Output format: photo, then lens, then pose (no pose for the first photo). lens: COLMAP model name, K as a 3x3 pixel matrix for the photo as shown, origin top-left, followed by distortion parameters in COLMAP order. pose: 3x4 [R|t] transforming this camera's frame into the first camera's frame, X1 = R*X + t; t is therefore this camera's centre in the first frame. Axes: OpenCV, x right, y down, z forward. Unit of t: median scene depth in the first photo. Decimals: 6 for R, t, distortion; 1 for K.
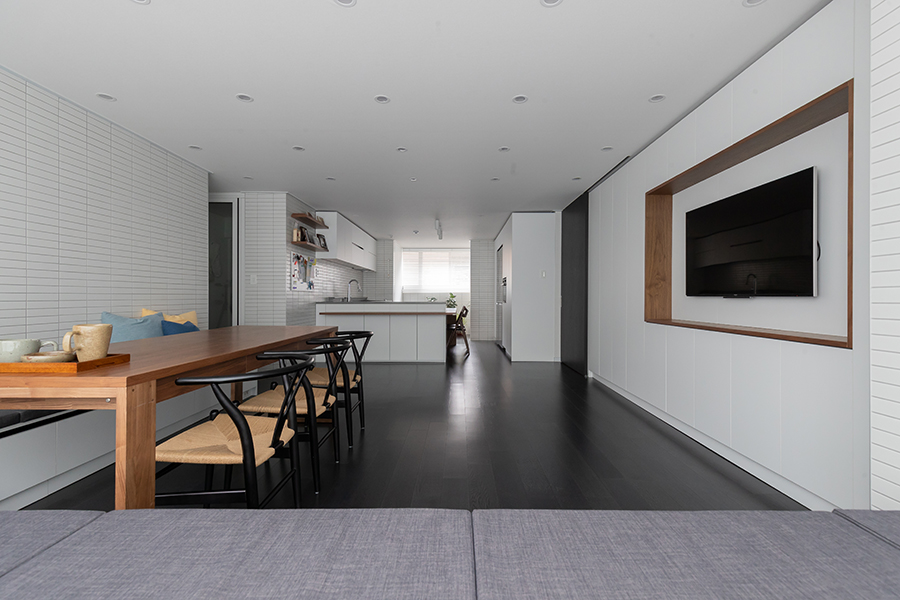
lens RADIAL K [[406.9, 0, 456.7], [0, 406.9, 296.7], [0, 0, 1]] dist [0.010287, 0.000062]
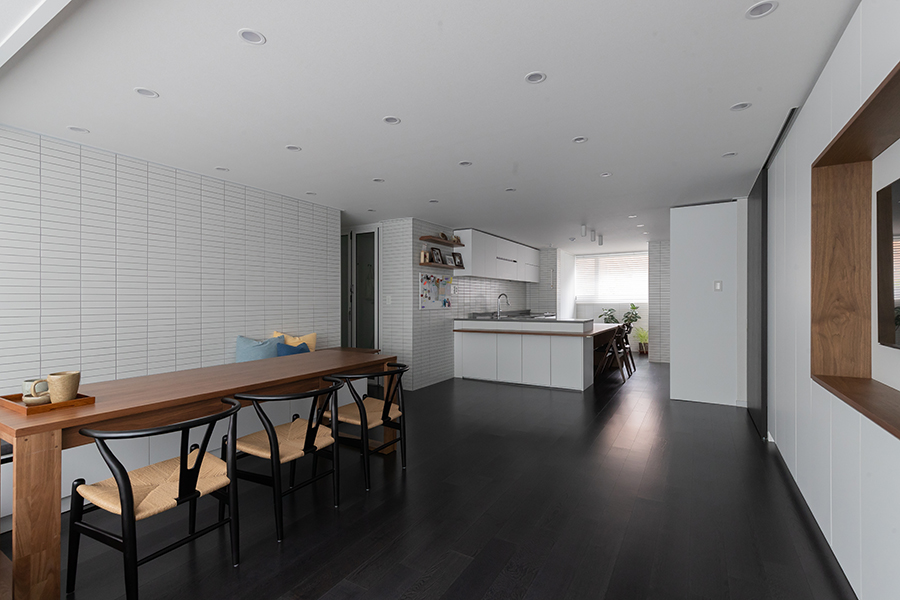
lens RADIAL K [[406.9, 0, 456.4], [0, 406.9, 300.2], [0, 0, 1]] dist [0.010287, 0.000062]
pose [[0.864795, -0.007785, -0.502065, 0.204598], [0.008024, 0.999966, -0.001684, -0.037671], [0.502062, -0.002572, 0.864828, 0.138575]]
